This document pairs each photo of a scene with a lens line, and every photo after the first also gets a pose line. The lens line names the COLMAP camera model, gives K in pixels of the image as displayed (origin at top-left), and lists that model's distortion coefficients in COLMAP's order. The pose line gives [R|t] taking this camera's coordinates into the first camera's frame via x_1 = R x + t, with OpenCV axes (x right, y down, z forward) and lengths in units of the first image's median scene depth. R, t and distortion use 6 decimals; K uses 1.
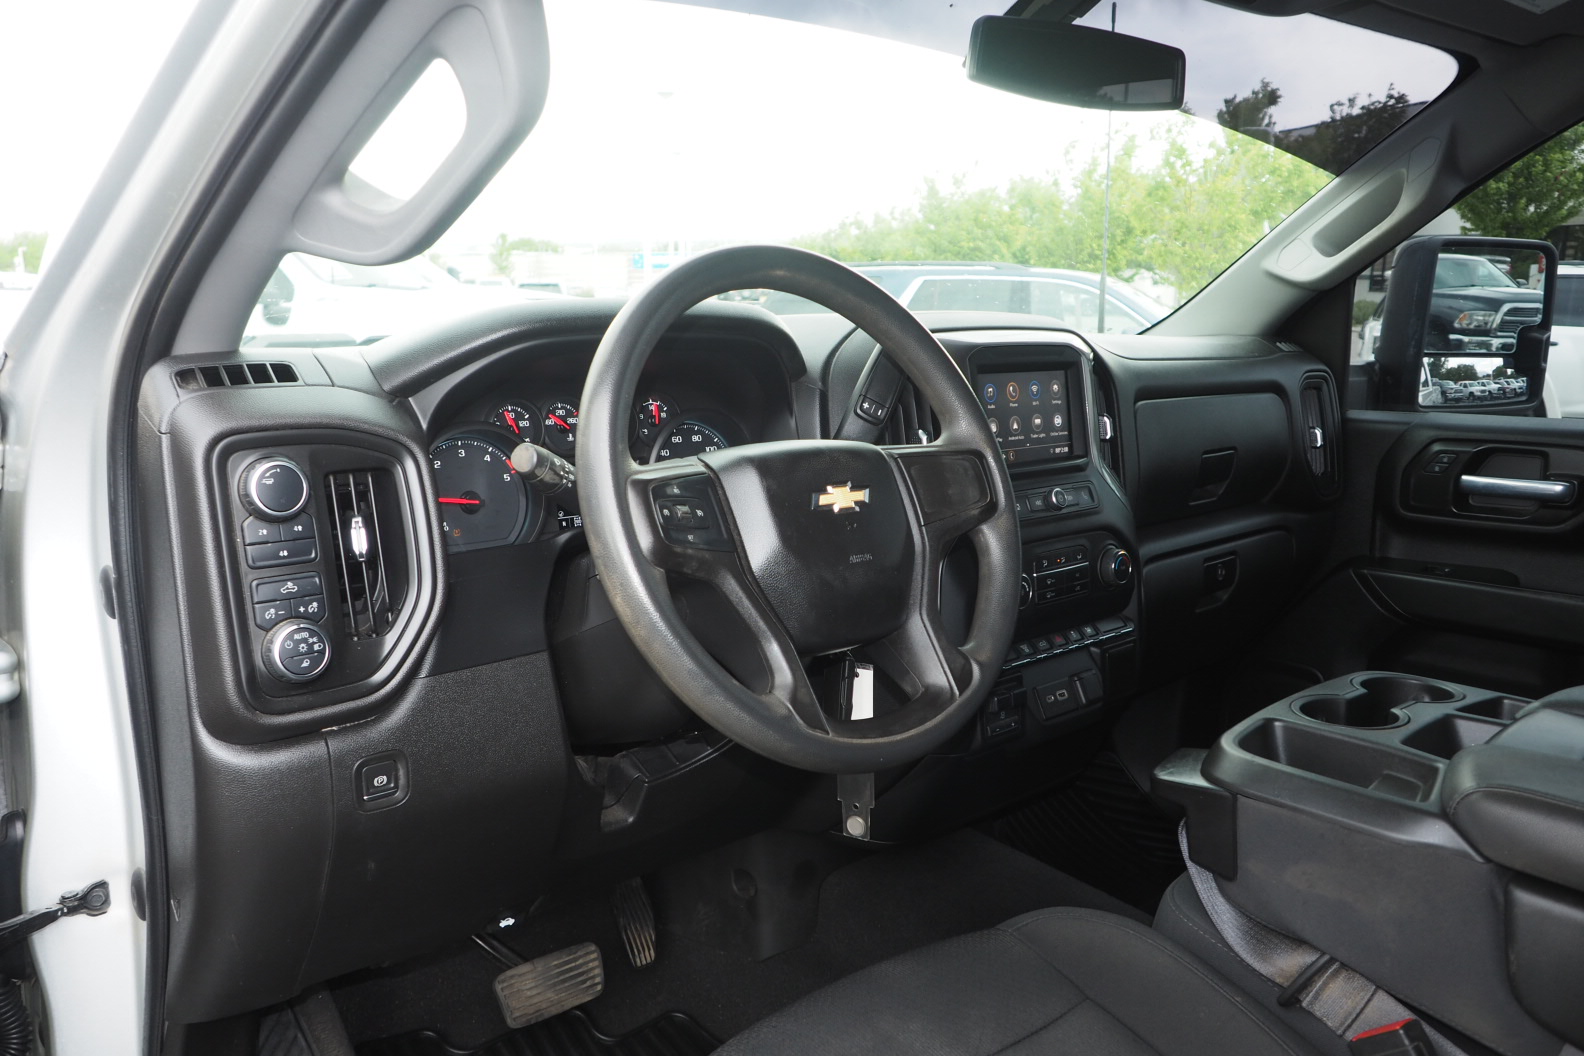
lens RADIAL K [[1180.9, 0, 792.0], [0, 1180.9, 528.0], [0, 0, 1]] dist [-0.020823, -0.003667]
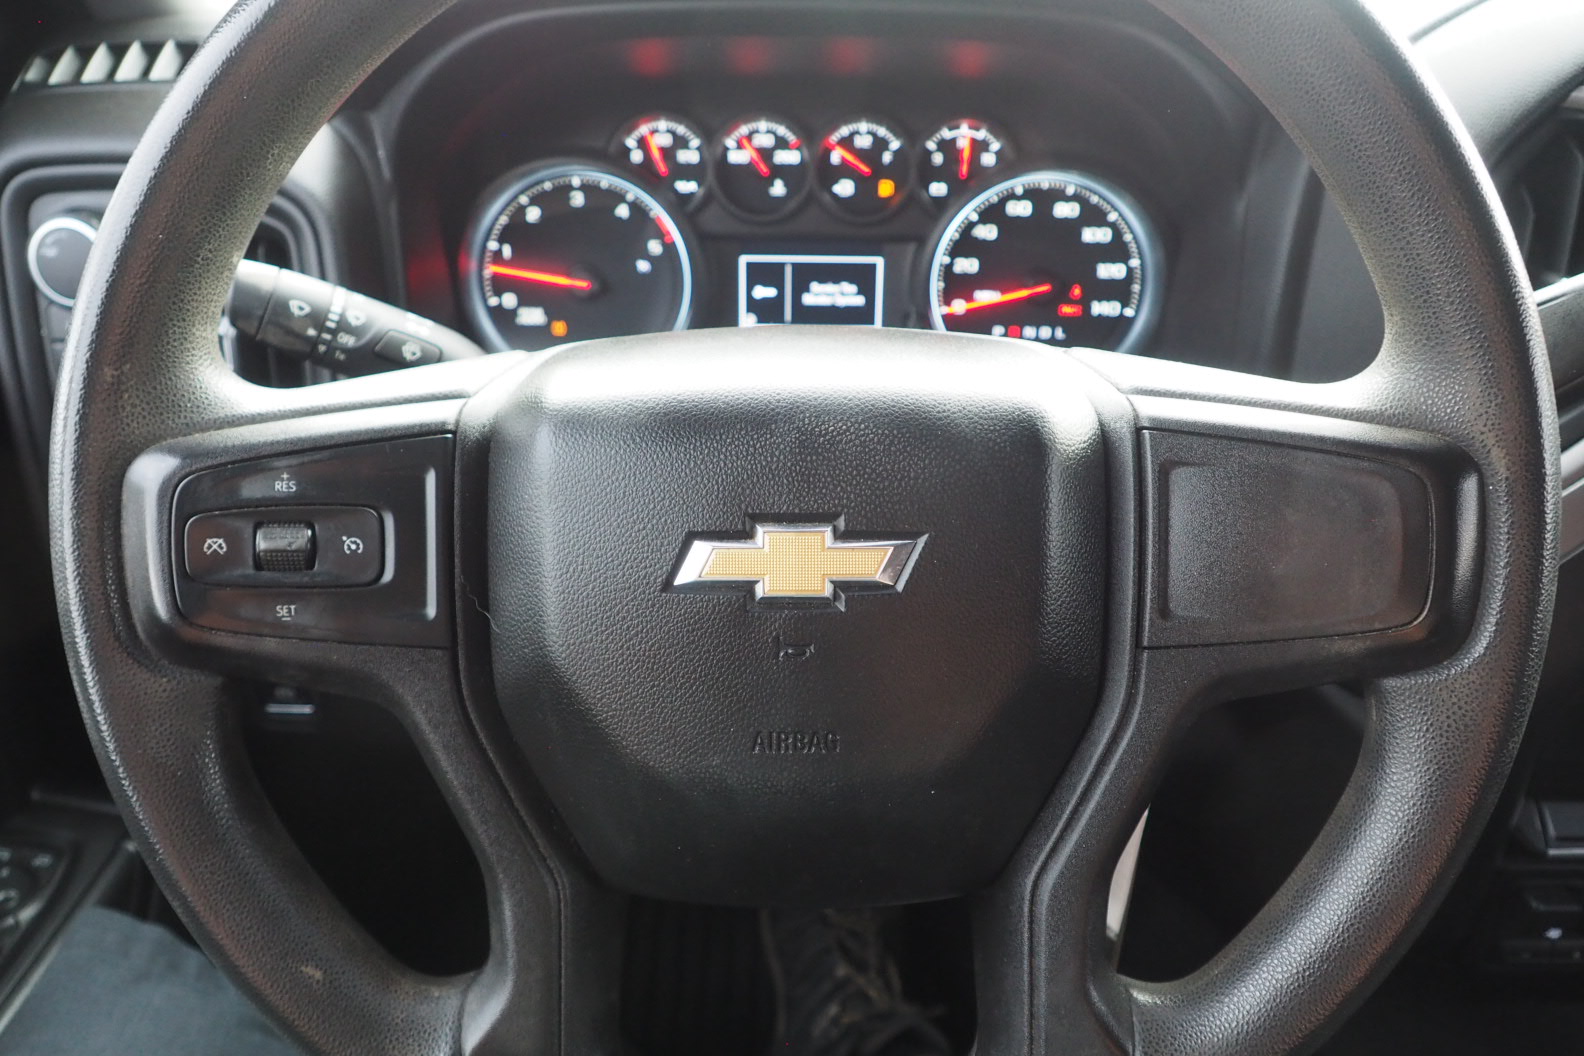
lens RADIAL K [[1105.1, 0, 792.0], [0, 1105.1, 528.0], [0, 0, 1]] dist [-0.046819, -0.002415]
pose [[0.728898, 0.332294, -0.598573, 0.152717], [-0.119911, 0.922760, 0.366246, -0.100652], [0.674040, -0.195181, 0.712443, 0.507055]]
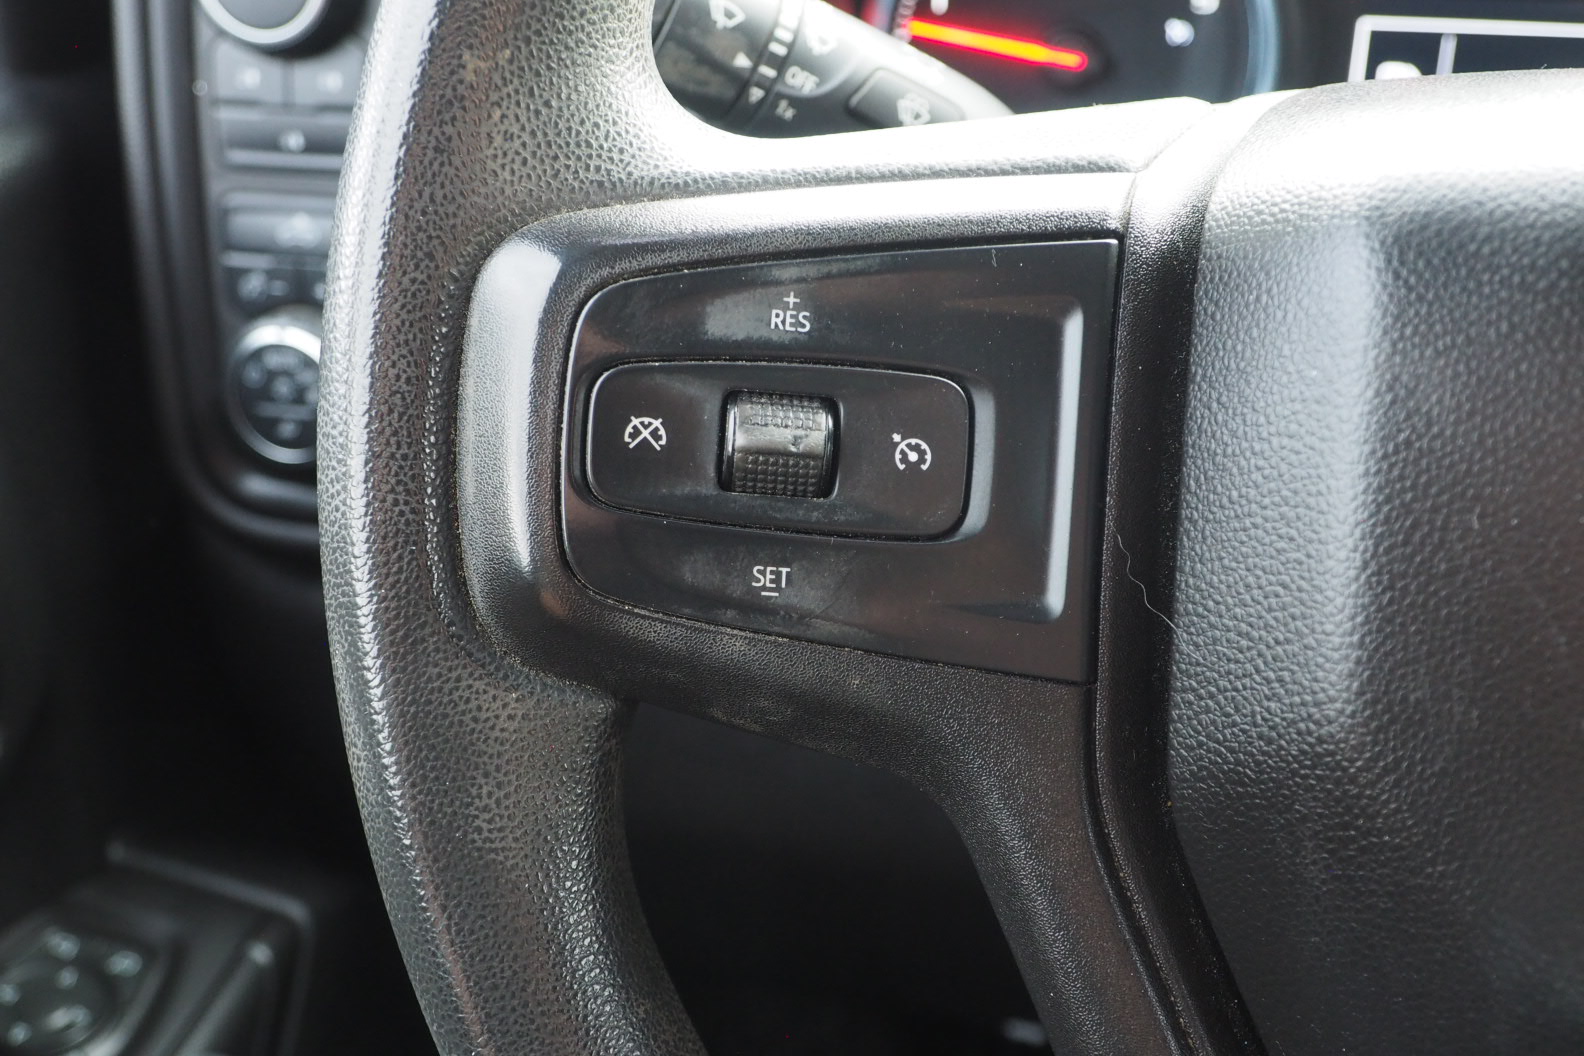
lens RADIAL K [[1650.1, 0, 792.0], [0, 1650.1, 528.0], [0, 0, 1]] dist [-0.028220, -0.010496]
pose [[0.580185, 0.386023, -0.717197, 0.068446], [-0.123011, 0.911982, 0.391353, -0.060741], [0.805142, -0.138834, 0.576603, 0.501499]]
